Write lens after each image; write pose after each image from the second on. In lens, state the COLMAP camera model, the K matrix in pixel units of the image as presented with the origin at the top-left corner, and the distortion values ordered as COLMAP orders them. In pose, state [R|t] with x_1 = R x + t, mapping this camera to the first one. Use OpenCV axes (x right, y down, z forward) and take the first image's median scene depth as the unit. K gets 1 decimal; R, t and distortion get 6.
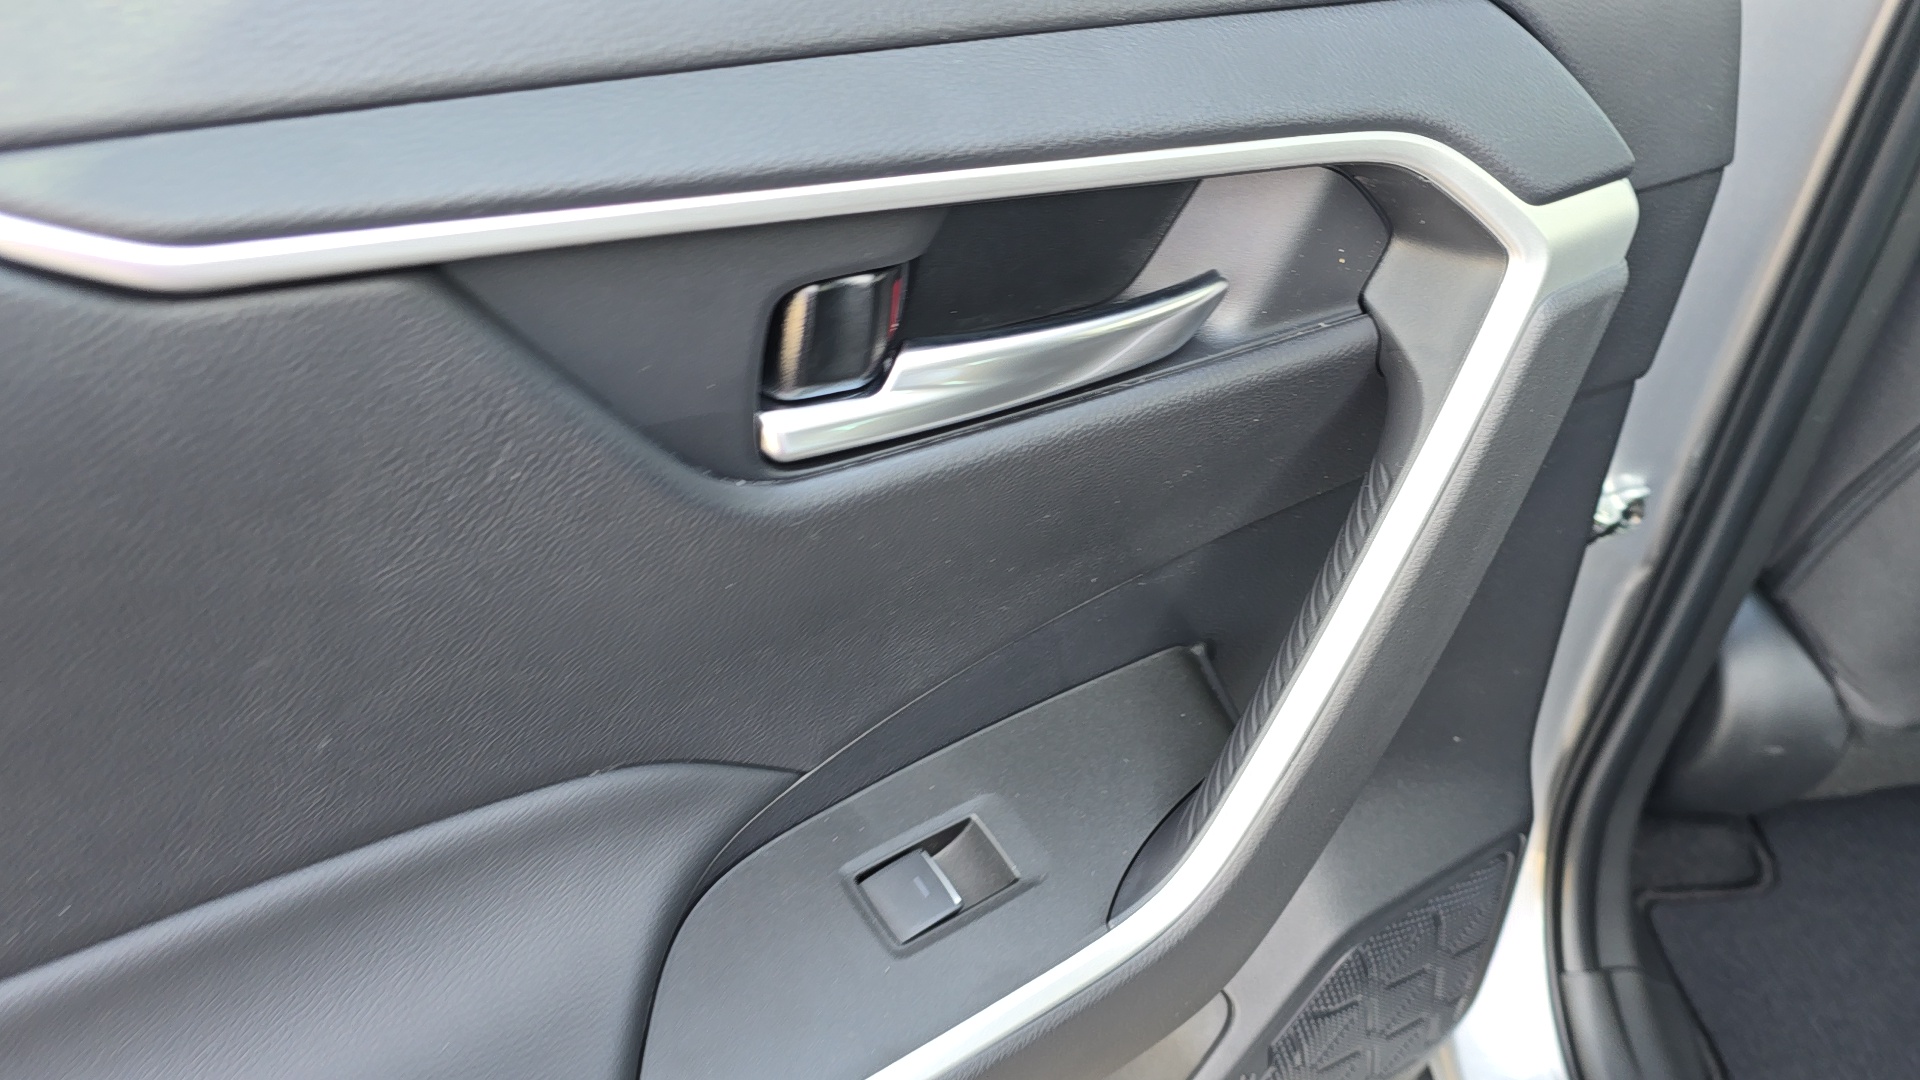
lens RADIAL K [[1682.8, 0, 956.1], [0, 1682.8, 534.5], [0, 0, 1]] dist [0.010188, -0.016028]
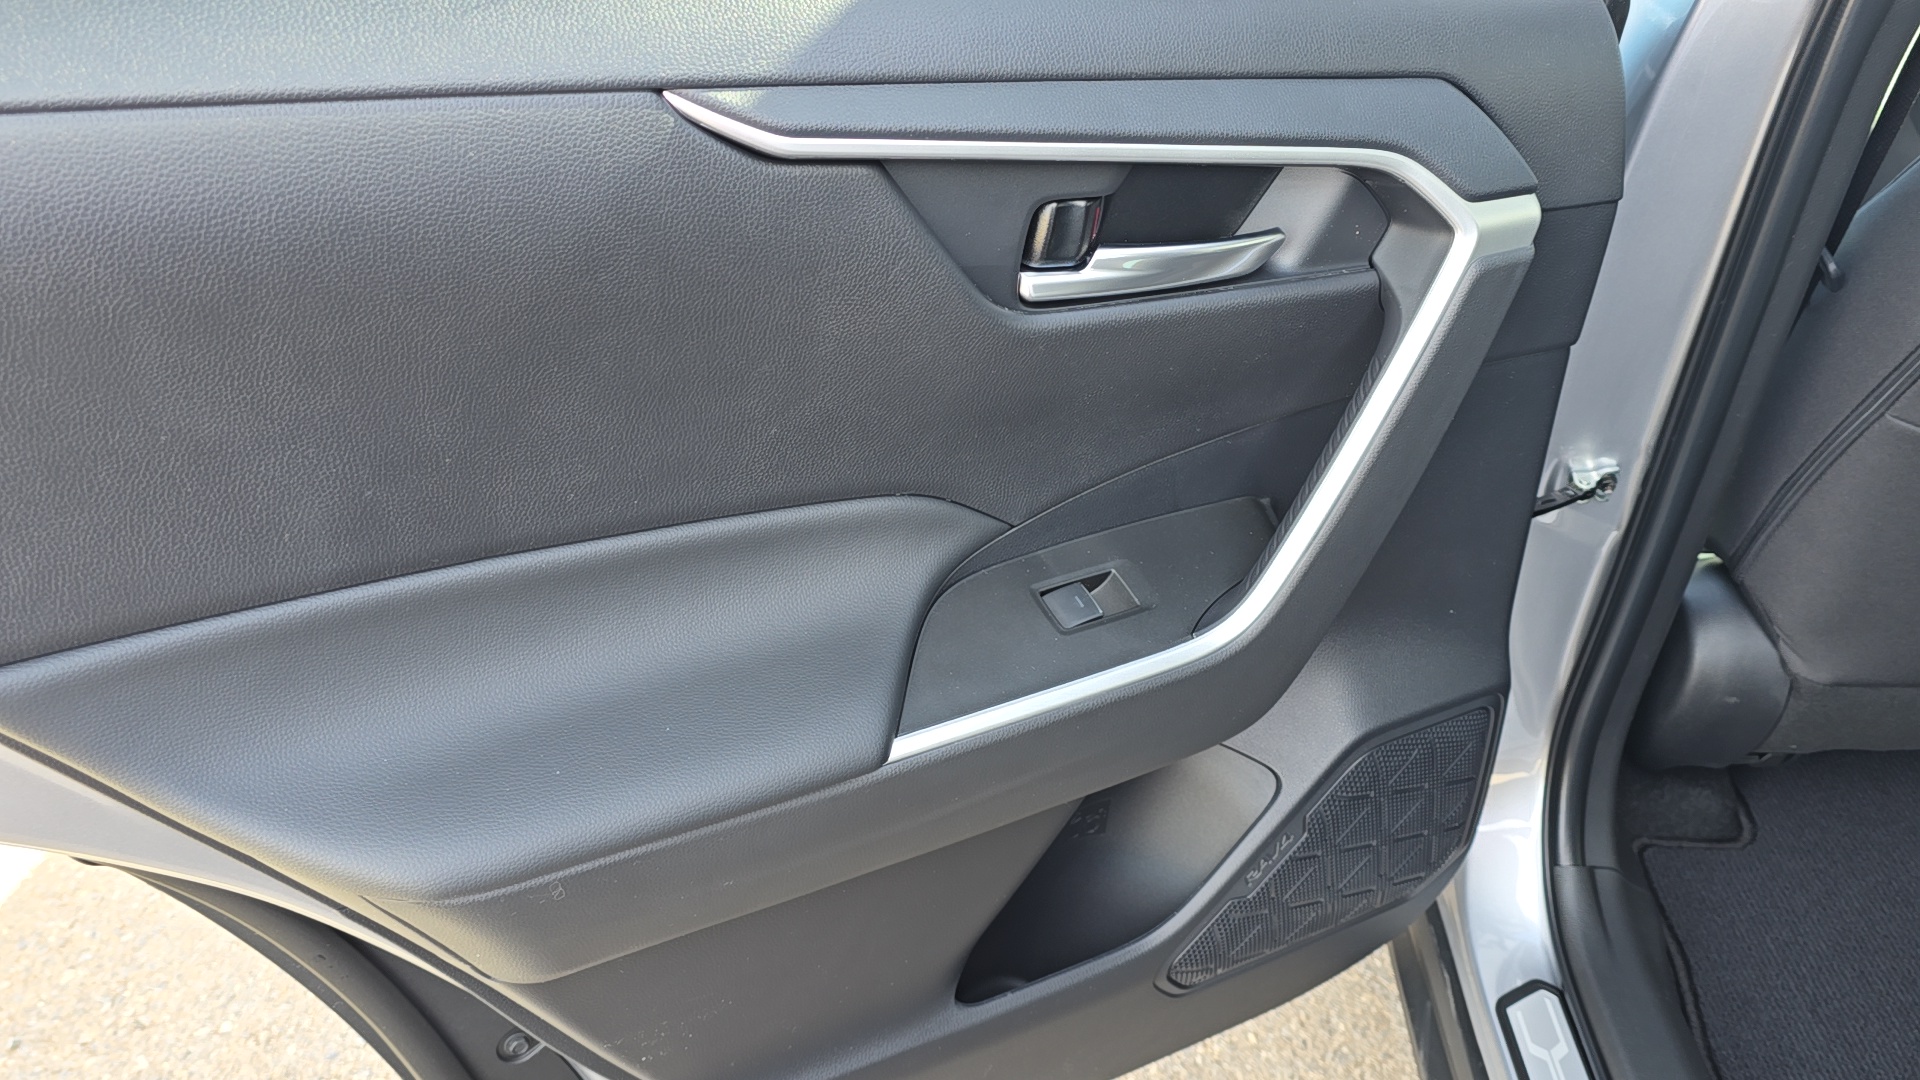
lens RADIAL K [[1682.8, 0, 958.3], [0, 1682.8, 539.4], [0, 0, 1]] dist [0.010188, -0.016028]
pose [[0.994129, 0.071712, -0.081029, -0.008952], [-0.077381, 0.994602, -0.069137, 0.271724], [0.075633, 0.075001, 0.994311, -0.638935]]
